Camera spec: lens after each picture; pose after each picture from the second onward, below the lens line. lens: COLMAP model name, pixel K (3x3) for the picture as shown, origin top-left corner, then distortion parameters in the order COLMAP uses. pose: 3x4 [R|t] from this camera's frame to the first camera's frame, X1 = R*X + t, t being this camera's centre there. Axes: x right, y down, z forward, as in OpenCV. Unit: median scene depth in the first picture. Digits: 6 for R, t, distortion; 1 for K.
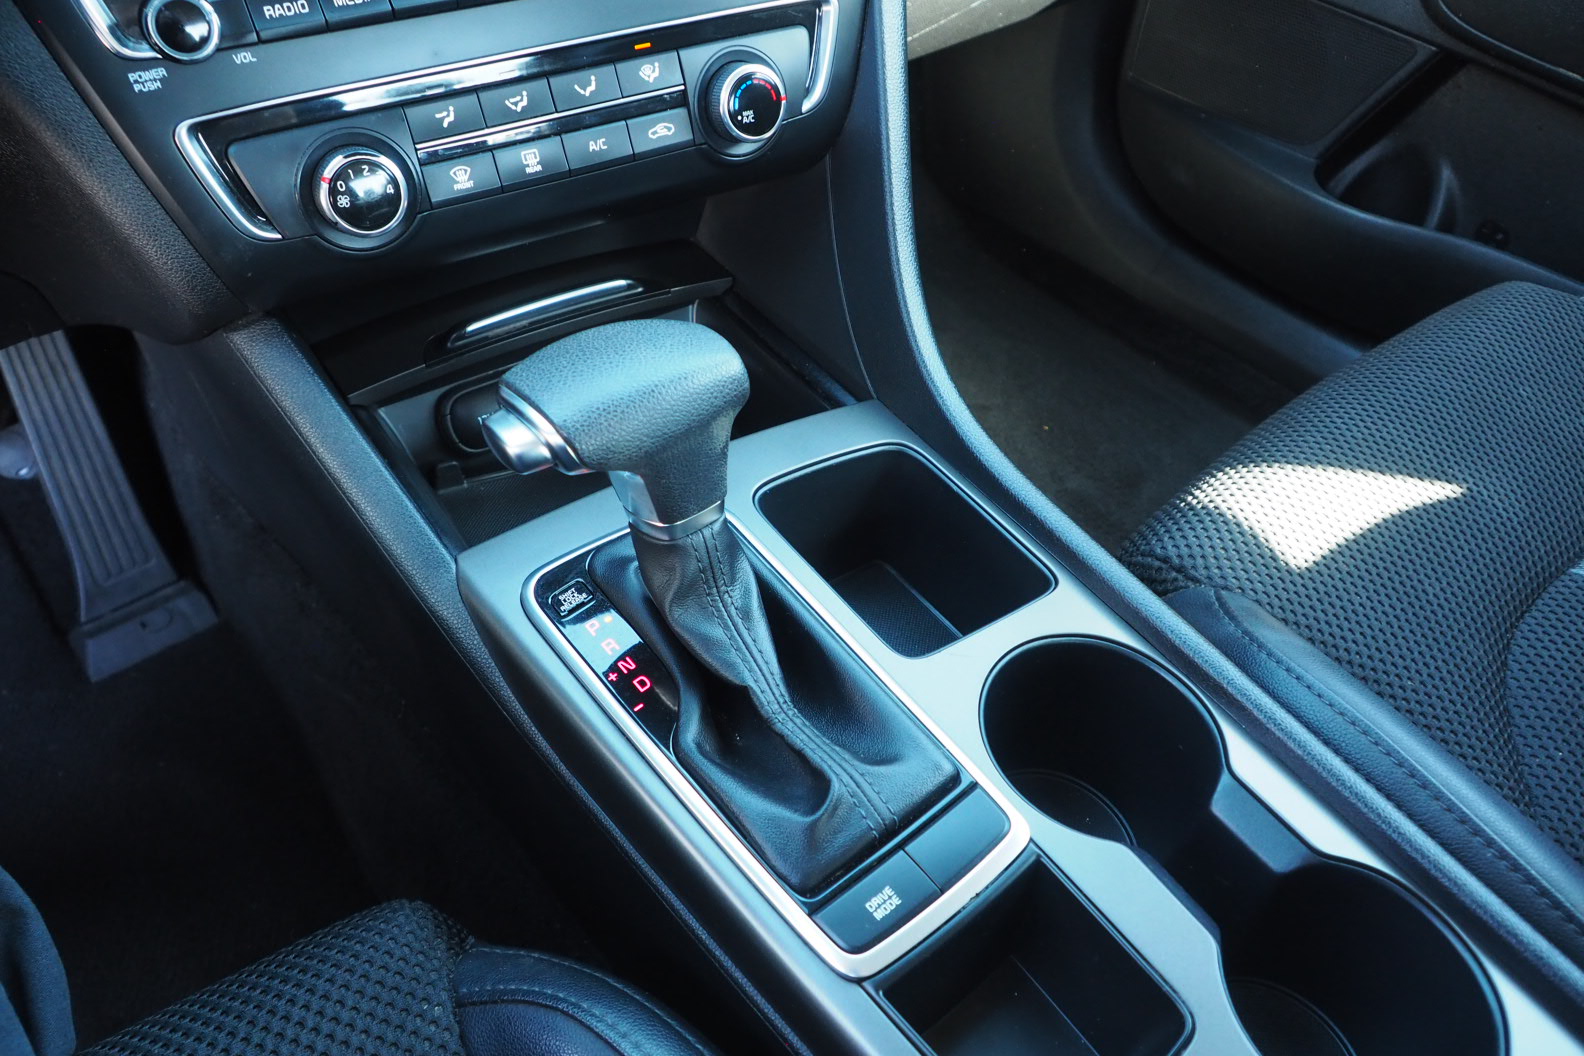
lens RADIAL K [[1105.8, 0, 784.5], [0, 1105.8, 525.8], [0, 0, 1]] dist [-0.031008, 0.011650]
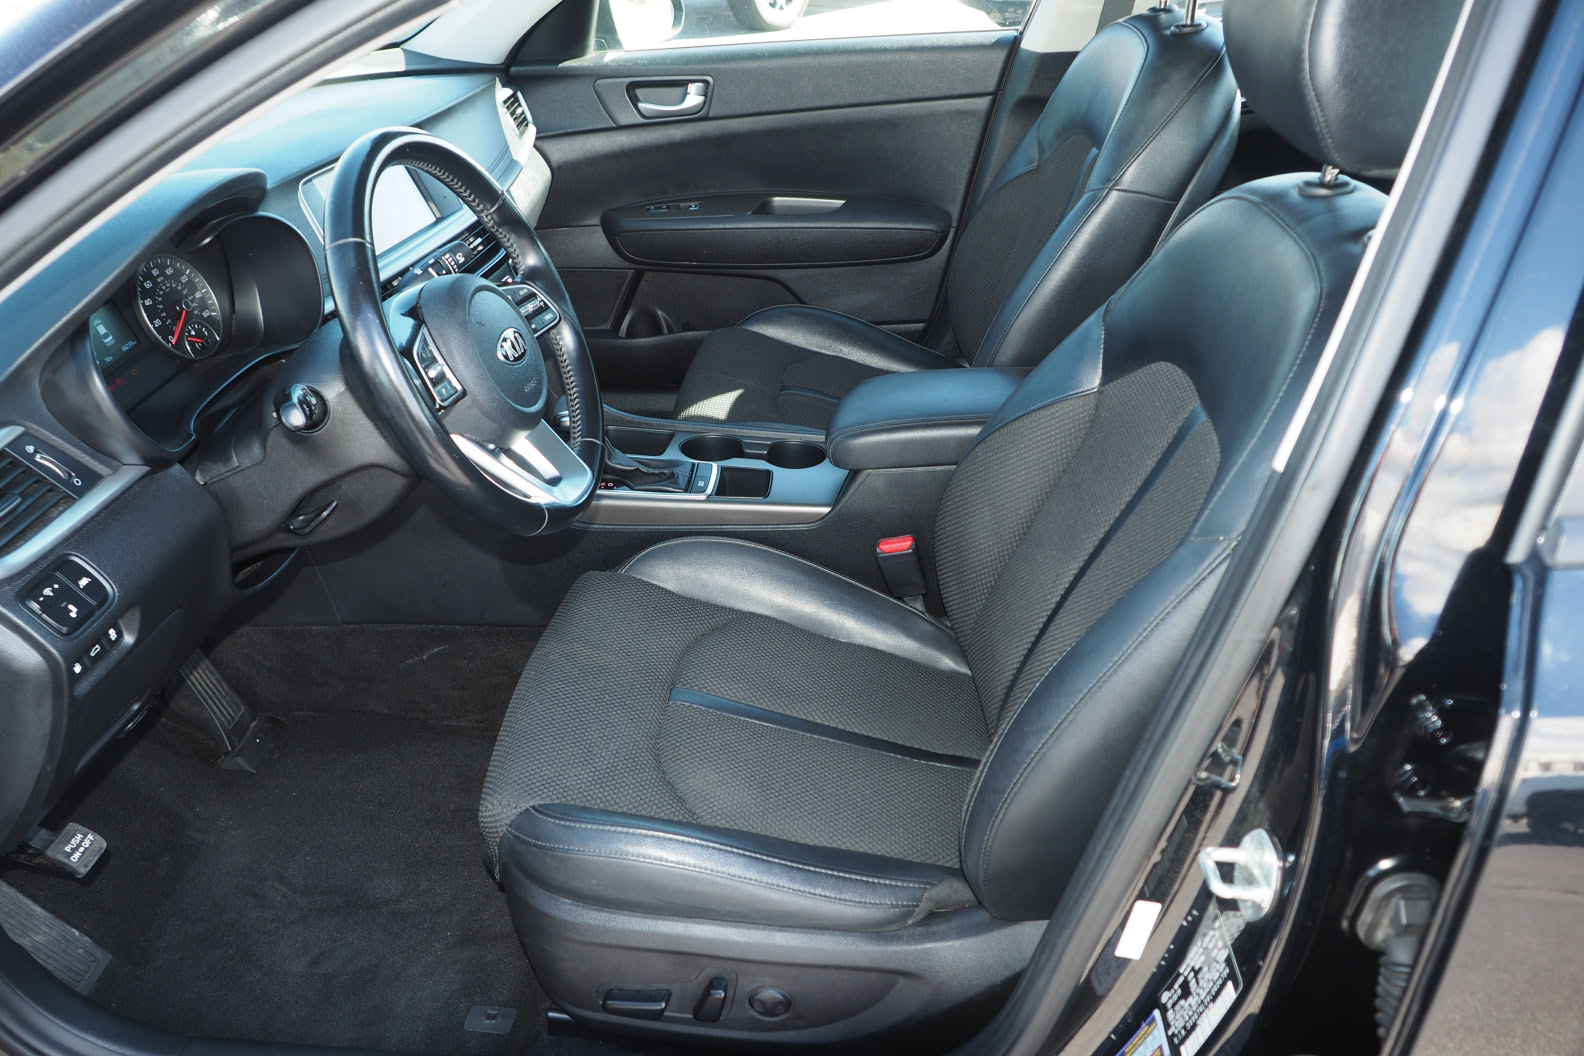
lens RADIAL K [[1105.8, 0, 783.3], [0, 1105.8, 532.2], [0, 0, 1]] dist [-0.031008, 0.011650]
pose [[0.687321, -0.421198, 0.591762, -1.425302], [0.538330, 0.842342, -0.025708, 0.491545], [-0.487638, 0.336233, 0.805702, -1.552713]]
